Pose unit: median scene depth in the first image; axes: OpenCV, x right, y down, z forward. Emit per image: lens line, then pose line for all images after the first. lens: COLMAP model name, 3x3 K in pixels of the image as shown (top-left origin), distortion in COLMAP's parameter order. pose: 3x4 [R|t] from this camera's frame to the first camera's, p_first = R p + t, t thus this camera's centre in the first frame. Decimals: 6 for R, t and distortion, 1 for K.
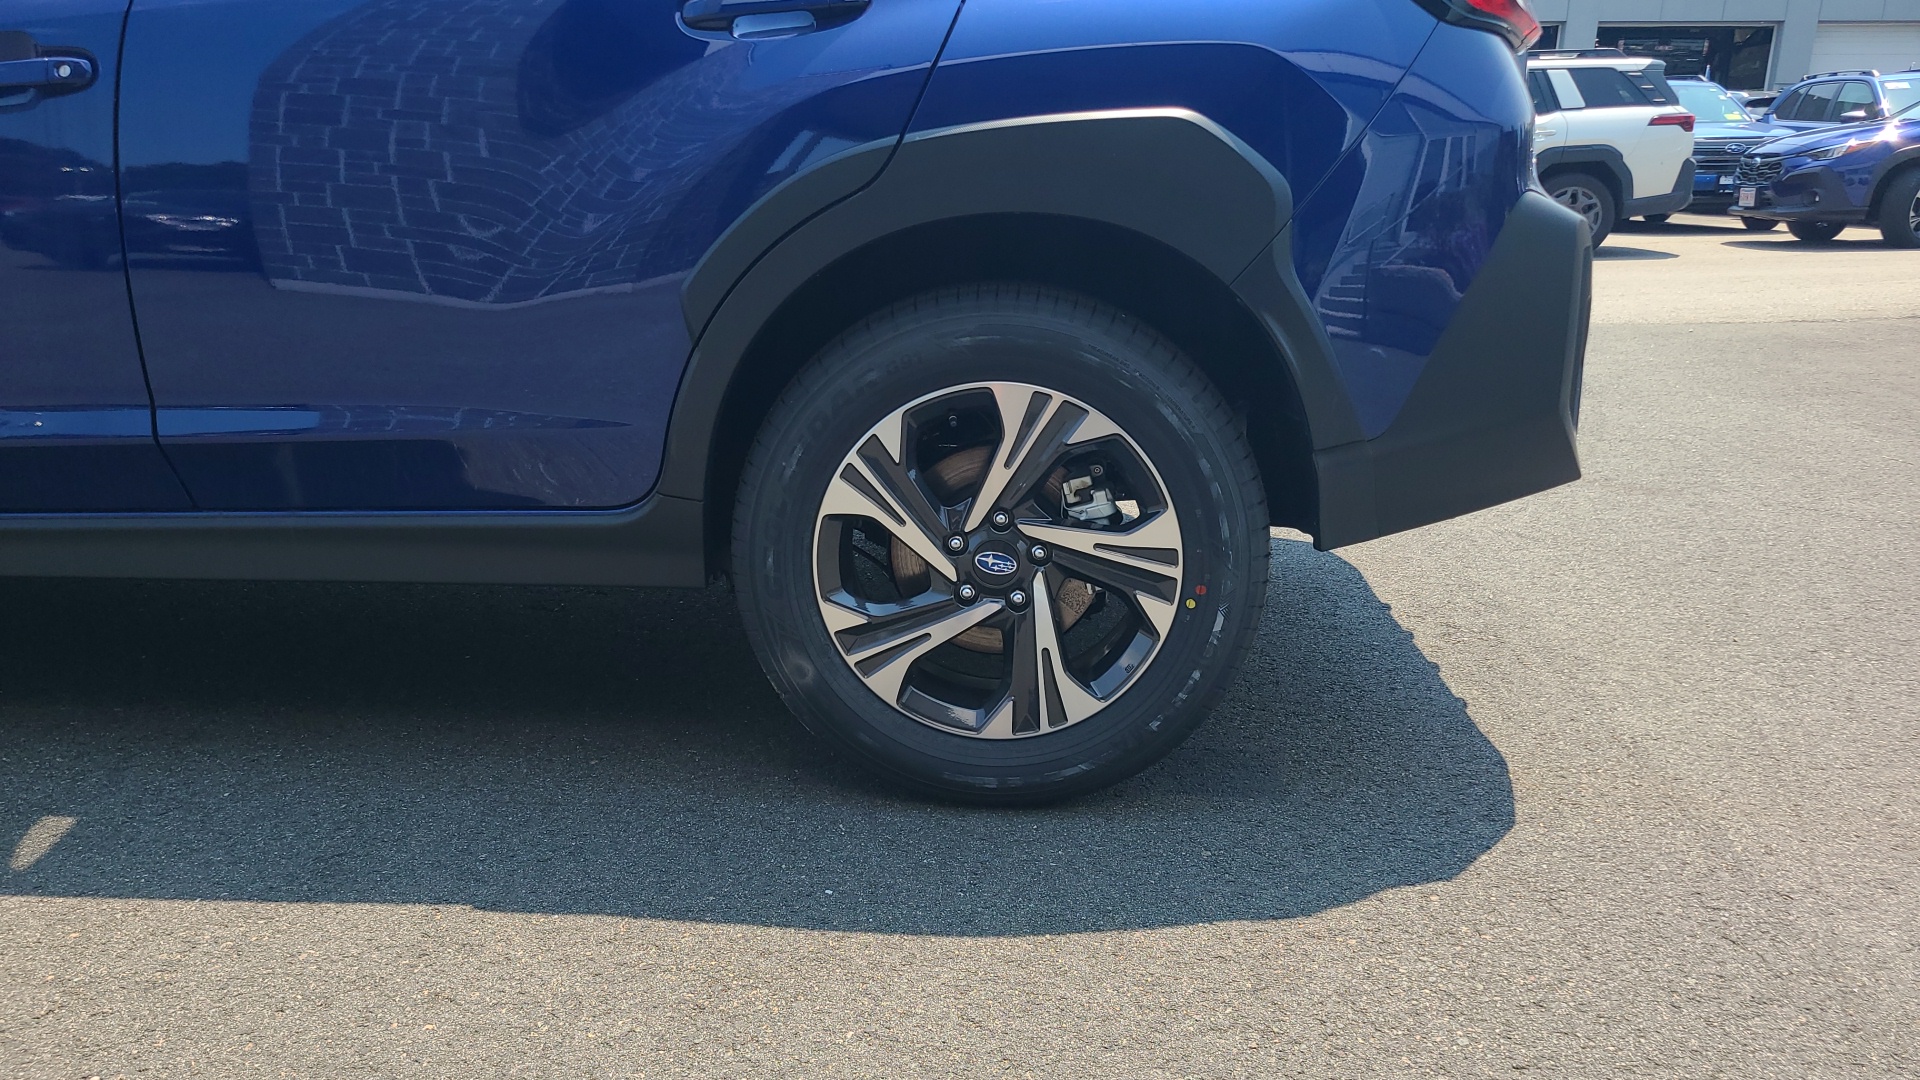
lens RADIAL K [[1441.2, 0, 947.5], [0, 1441.2, 550.8], [0, 0, 1]] dist [0.040372, -0.035250]
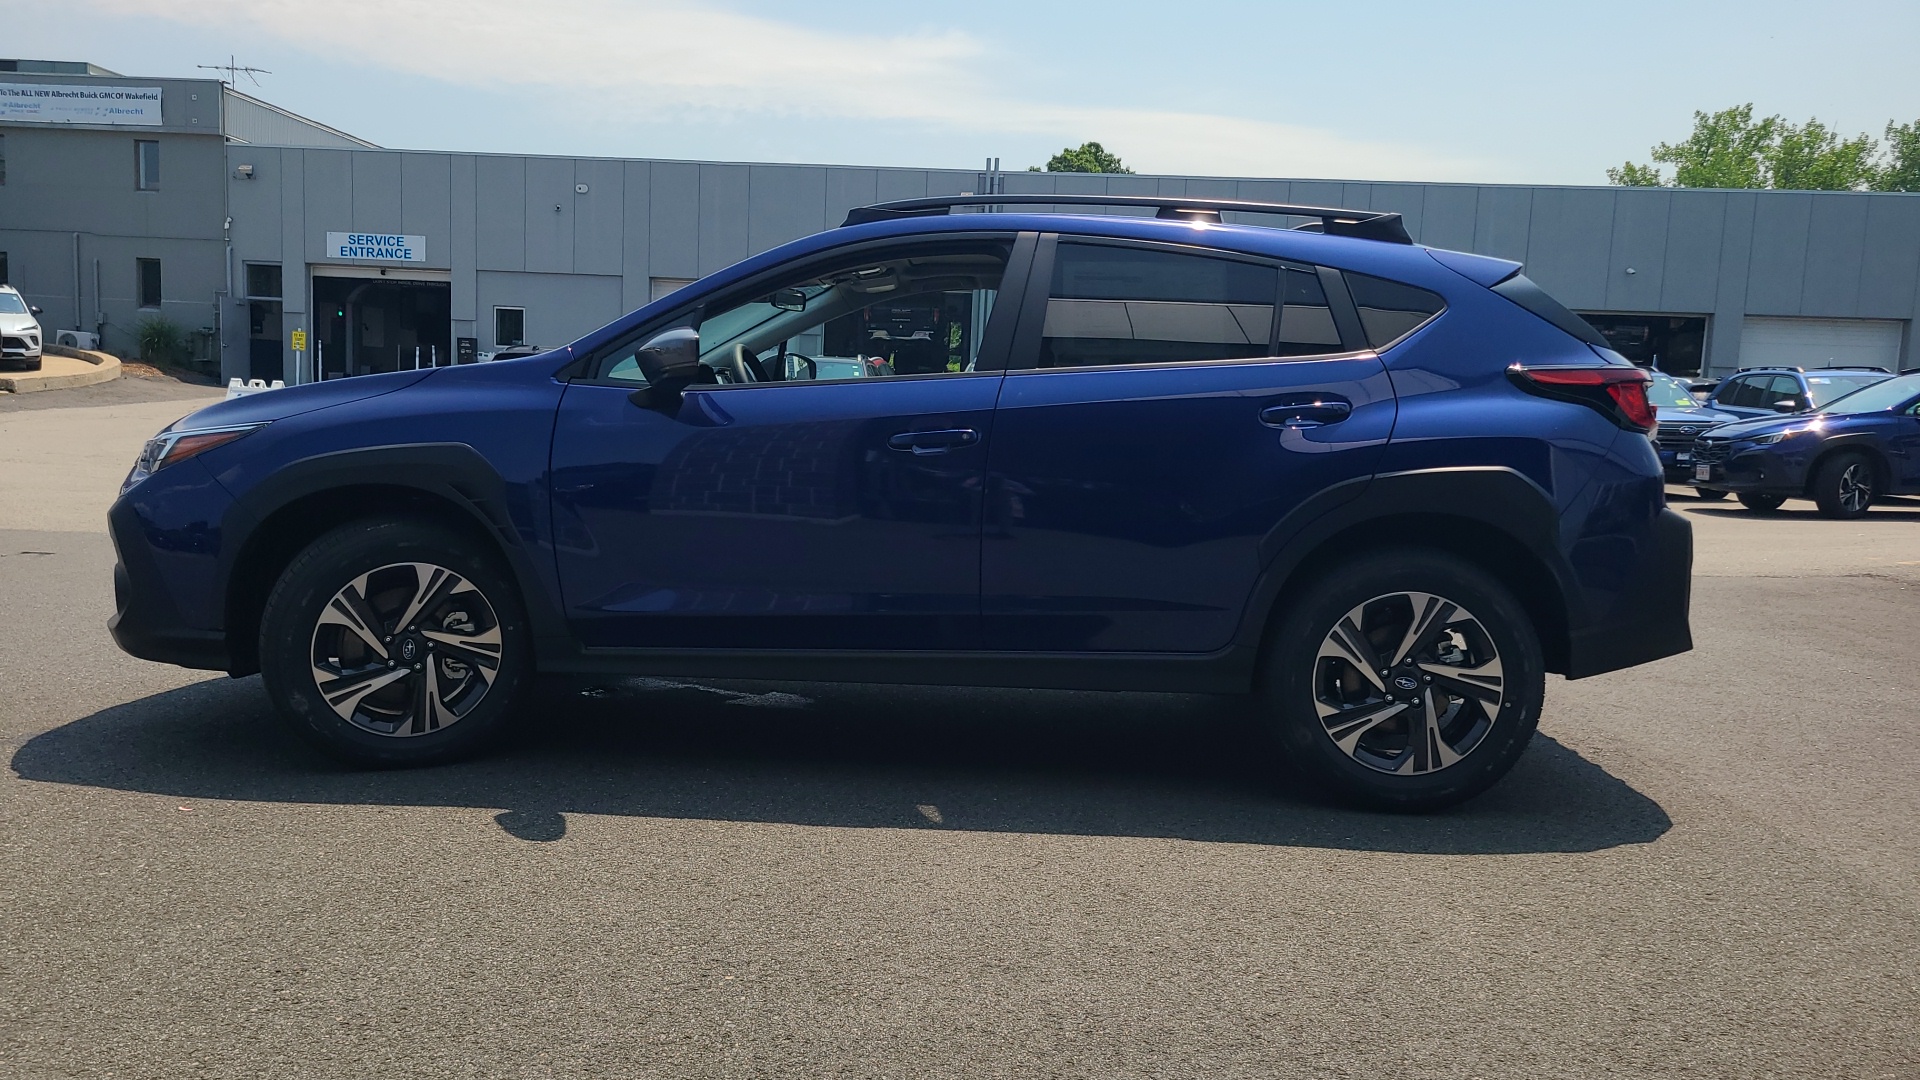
lens RADIAL K [[1441.2, 0, 964.1], [0, 1441.2, 540.1], [0, 0, 1]] dist [0.040372, -0.035250]
pose [[0.999134, 0.025699, 0.032726, -0.631844], [-0.019829, 0.985504, -0.168492, 0.159102], [-0.036582, 0.167697, 0.985160, -0.949714]]
